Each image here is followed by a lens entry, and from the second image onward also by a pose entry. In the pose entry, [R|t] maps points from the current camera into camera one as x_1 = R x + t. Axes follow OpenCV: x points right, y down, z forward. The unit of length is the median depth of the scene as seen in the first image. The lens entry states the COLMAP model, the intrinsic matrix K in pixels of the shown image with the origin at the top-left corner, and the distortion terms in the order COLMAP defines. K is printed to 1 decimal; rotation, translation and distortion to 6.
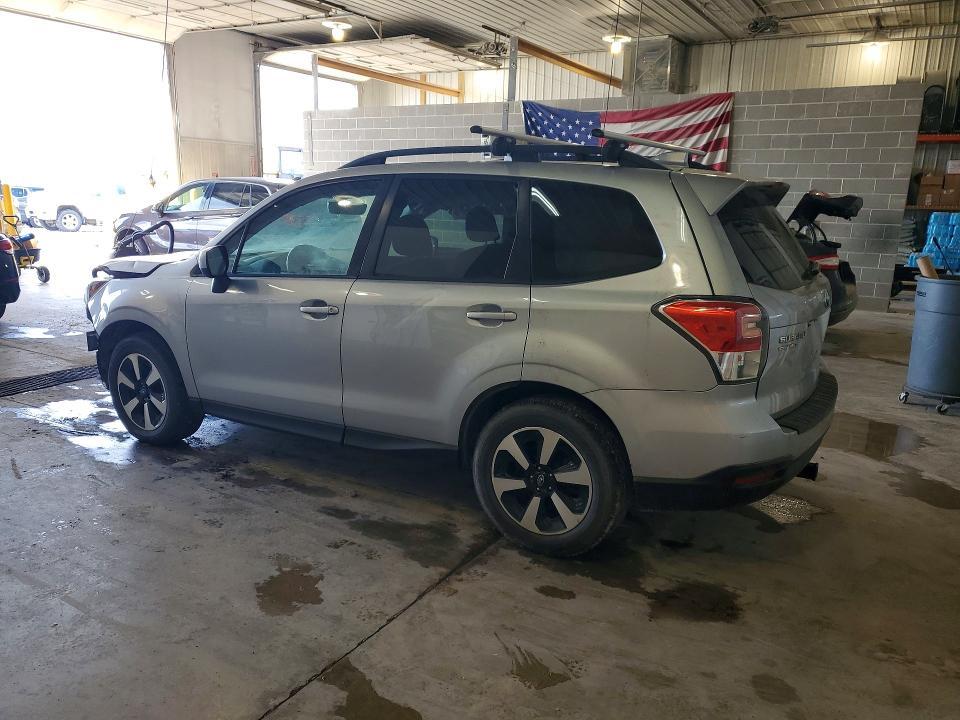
lens RADIAL K [[773.7, 0, 485.7], [0, 773.7, 352.5], [0, 0, 1]] dist [0.008128, 0.003216]
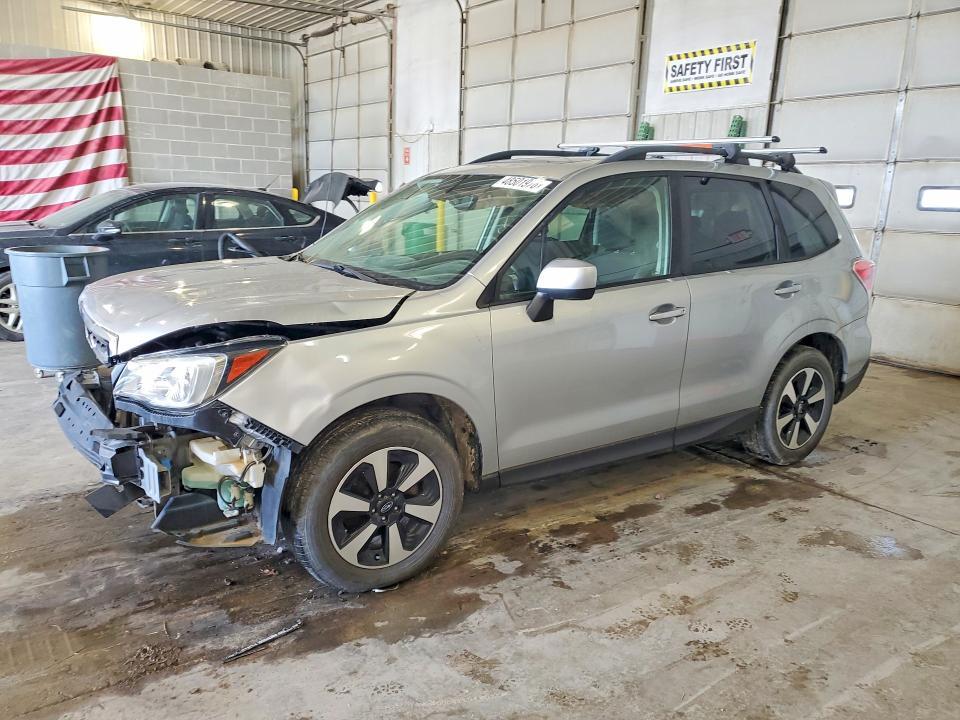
lens RADIAL K [[758.0, 0, 480.0], [0, 758.0, 360.0], [0, 0, 1]] dist [0.002972, -0.003601]
pose [[0.391731, -0.199063, 0.898287, -1.064634], [0.152662, 0.976844, 0.149898, -0.162041], [-0.907326, 0.078415, 0.413050, 0.773849]]
